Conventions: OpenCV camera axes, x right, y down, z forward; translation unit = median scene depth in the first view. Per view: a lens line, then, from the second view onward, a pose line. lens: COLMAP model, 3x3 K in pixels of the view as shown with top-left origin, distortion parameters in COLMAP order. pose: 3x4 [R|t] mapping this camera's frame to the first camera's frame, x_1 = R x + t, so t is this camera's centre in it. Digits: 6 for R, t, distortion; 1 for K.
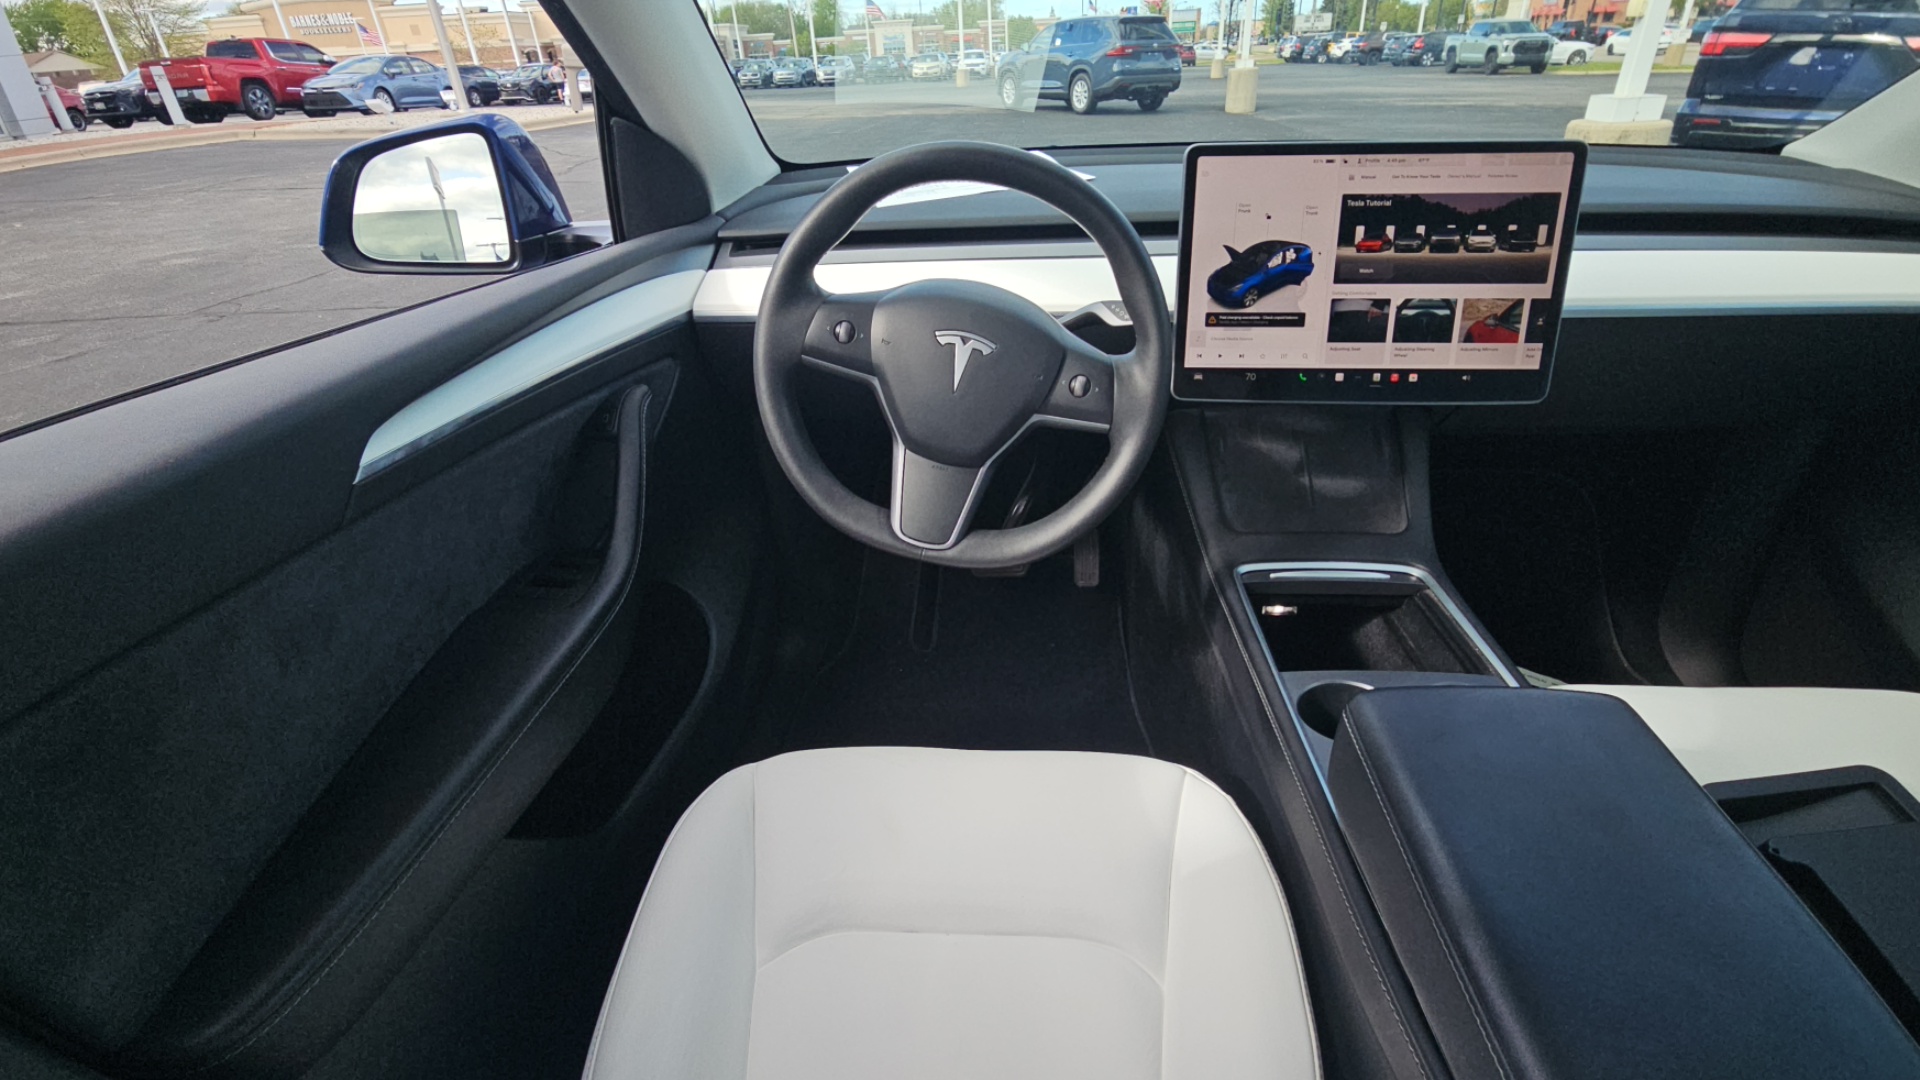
lens RADIAL K [[853.3, 0, 979.2], [0, 853.3, 547.2], [0, 0, 1]] dist [0.003993, -0.004844]
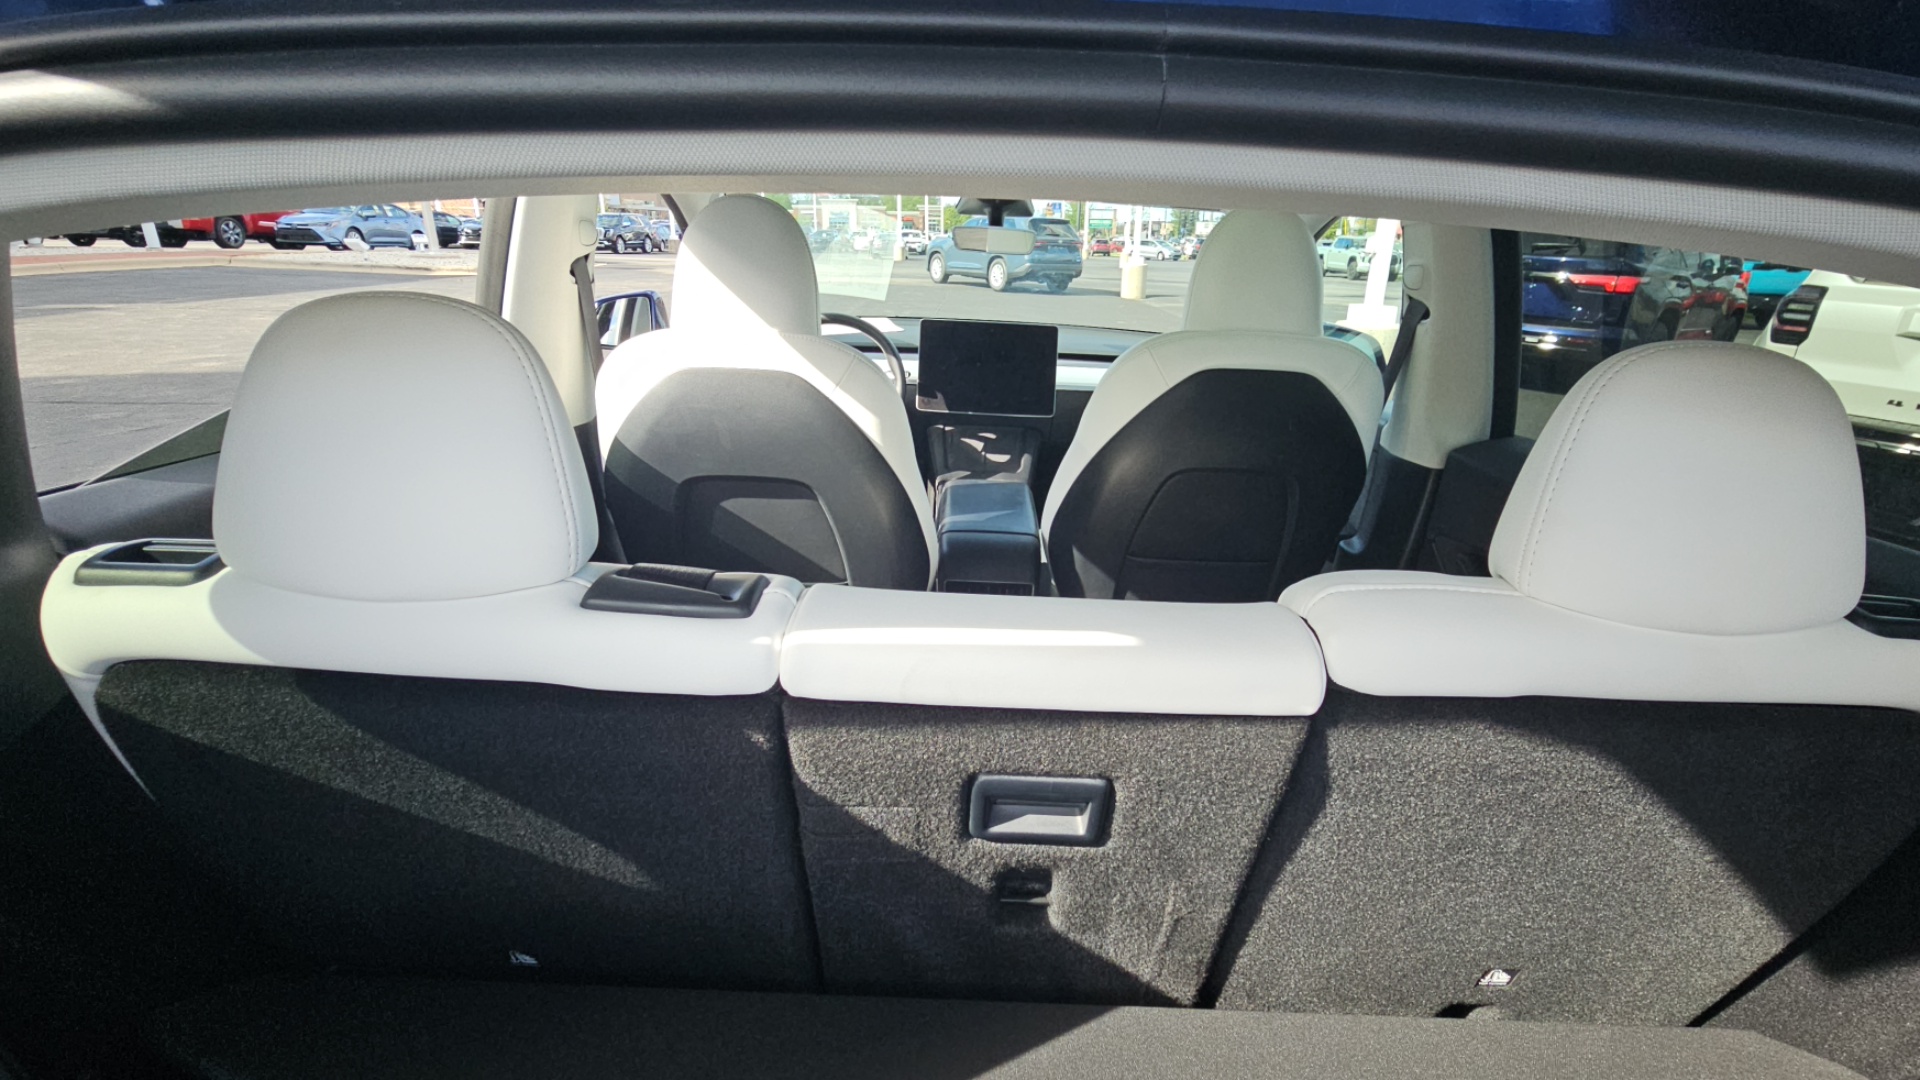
lens RADIAL K [[856.0, 0, 977.7], [0, 856.0, 539.6], [0, 0, 1]] dist [0.009575, -0.009257]
pose [[0.995864, 0.037086, 0.082938, 0.195339], [-0.021595, 0.983354, -0.180413, 0.682412], [-0.088249, 0.177876, 0.980088, -1.526299]]
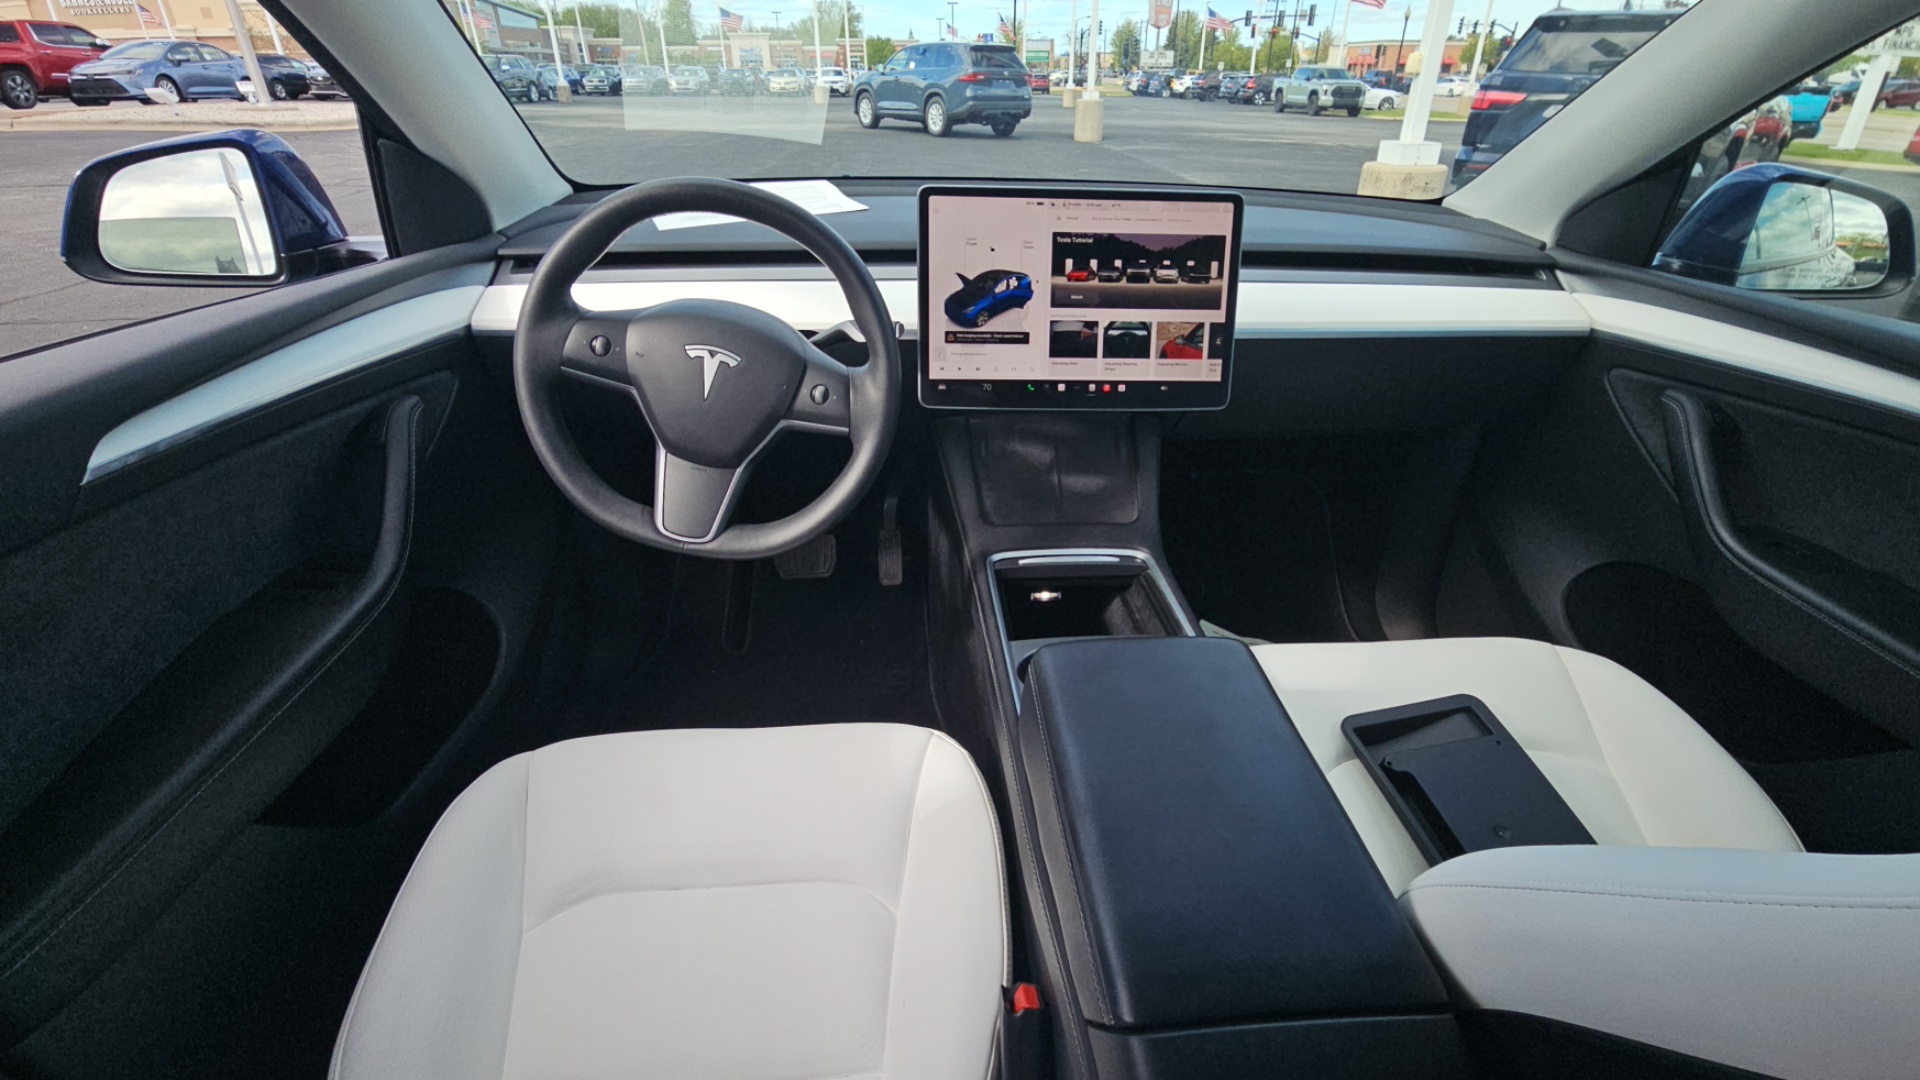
lens RADIAL K [[853.3, 0, 979.2], [0, 853.3, 547.2], [0, 0, 1]] dist [0.003993, -0.004844]
pose [[0.988840, -0.027933, 0.146343, 0.131048], [0.030644, 0.999397, -0.016304, 0.033206], [-0.145799, 0.020607, 0.989100, -0.127085]]
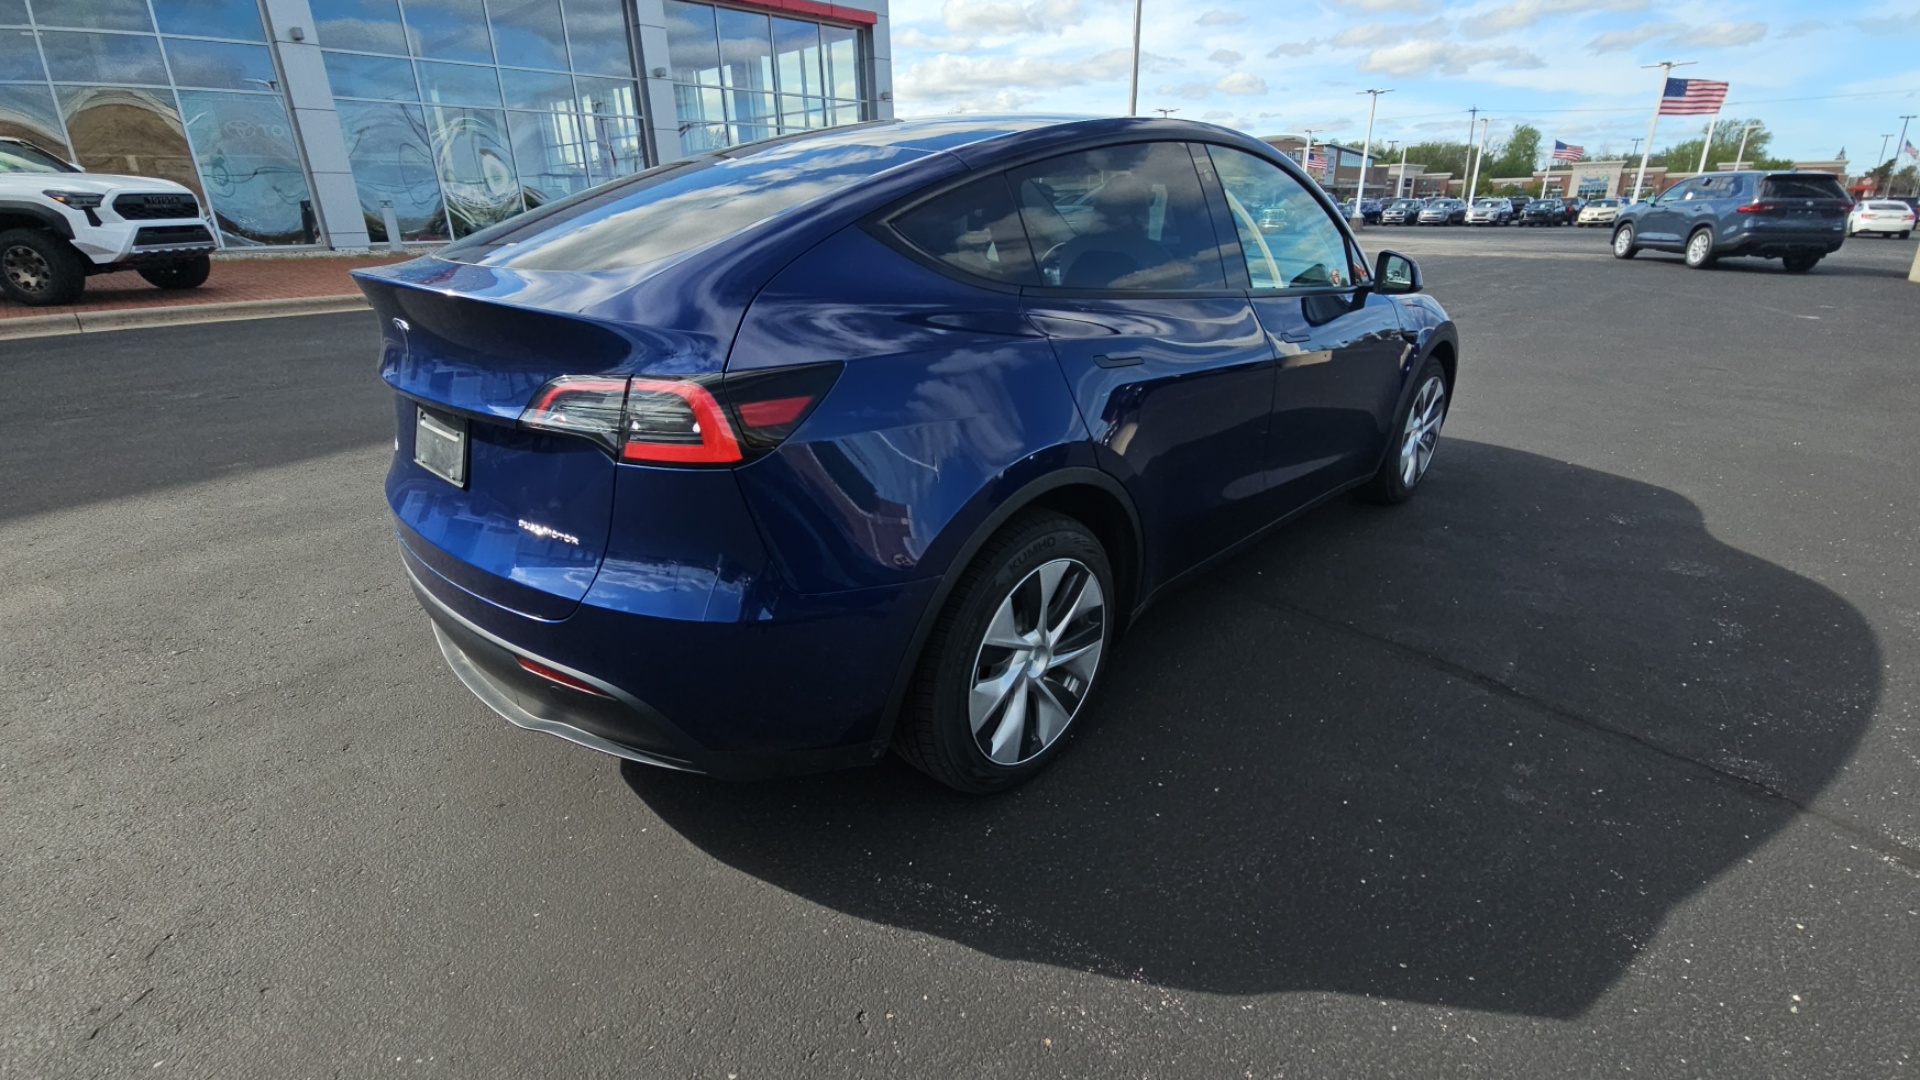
lens RADIAL K [[852.4, 0, 989.6], [0, 852.4, 539.4], [0, 0, 1]] dist [0.021136, -0.012927]
pose [[0.784708, 0.255426, -0.564793, 2.526800], [-0.329820, 0.943517, -0.031541, 1.408473], [0.524835, 0.211030, 0.824630, -2.881412]]
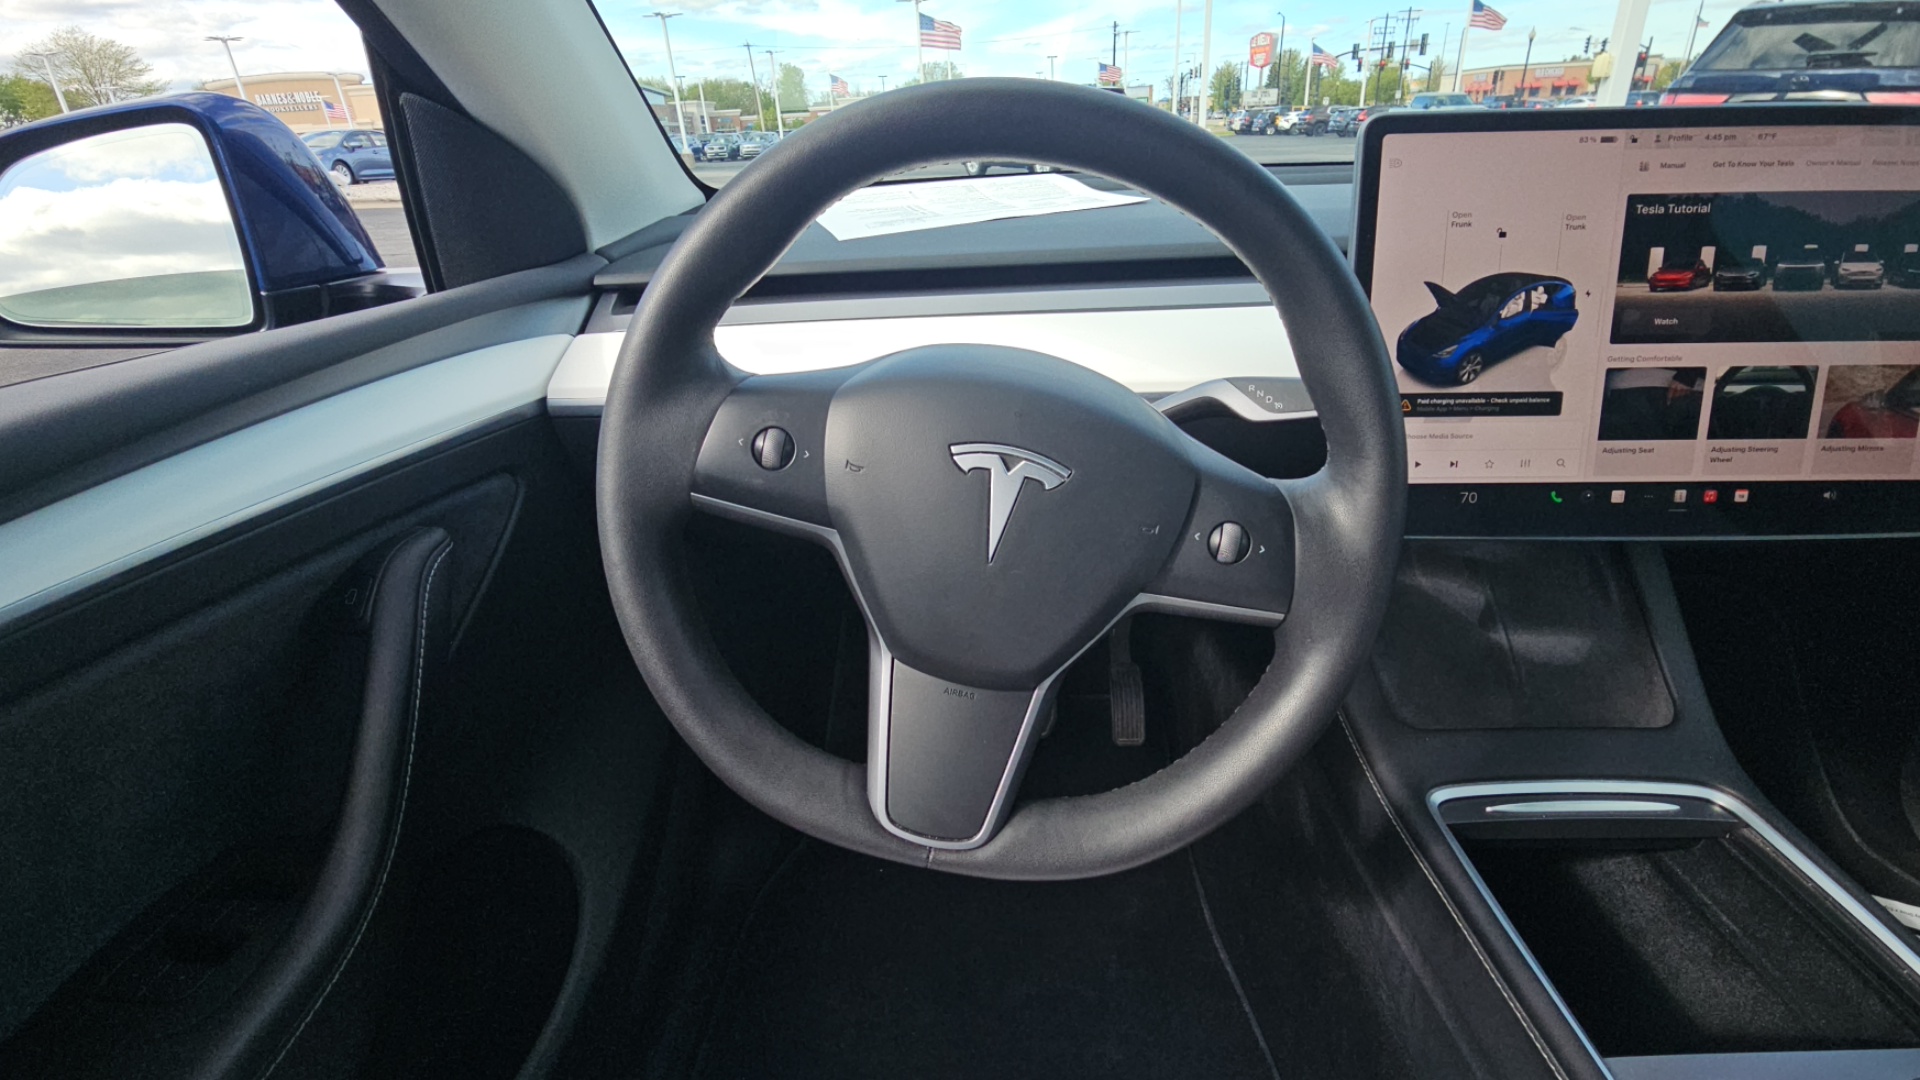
lens RADIAL K [[853.3, 0, 979.2], [0, 853.3, 547.2], [0, 0, 1]] dist [0.003993, -0.004844]
pose [[0.999192, -0.021017, 0.034254, -0.043990], [0.023305, 0.997425, -0.067821, -0.130360], [-0.032740, 0.068565, 0.997109, 0.410513]]
